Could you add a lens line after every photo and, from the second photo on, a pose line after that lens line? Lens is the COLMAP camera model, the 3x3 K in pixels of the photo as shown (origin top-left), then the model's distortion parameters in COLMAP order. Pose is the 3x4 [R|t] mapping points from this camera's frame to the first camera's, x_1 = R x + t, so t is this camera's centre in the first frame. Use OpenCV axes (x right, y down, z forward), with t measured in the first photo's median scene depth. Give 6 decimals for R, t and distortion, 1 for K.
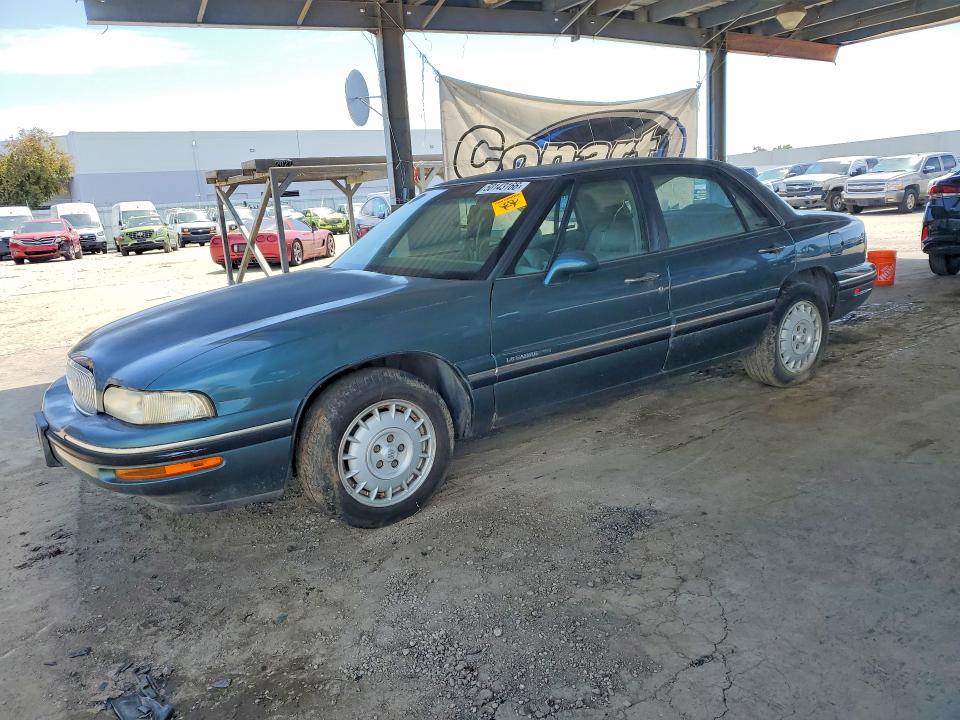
lens RADIAL K [[633.5, 0, 486.9], [0, 633.5, 360.2], [0, 0, 1]] dist [0.064368, -0.052042]
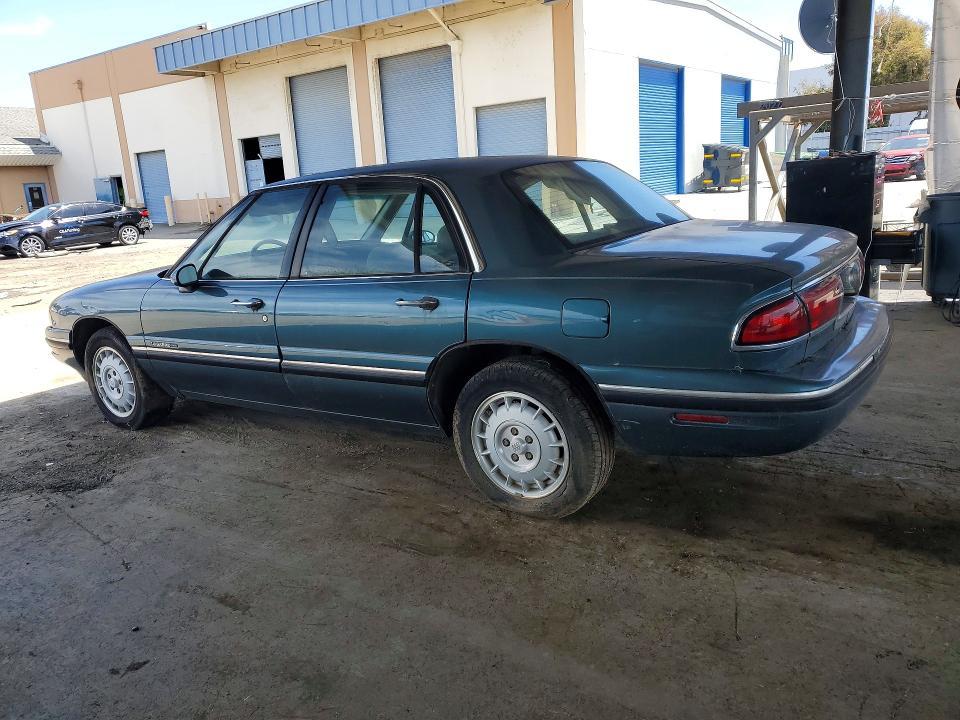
lens RADIAL K [[812.0, 0, 480.0], [0, 812.0, 360.0], [0, 0, 1]] dist [0.001338, -0.003159]
pose [[0.373102, 0.241895, -0.895702, 1.198306], [-0.179484, 0.965995, 0.186114, -0.242237], [0.910264, 0.091325, 0.403831, 0.747617]]
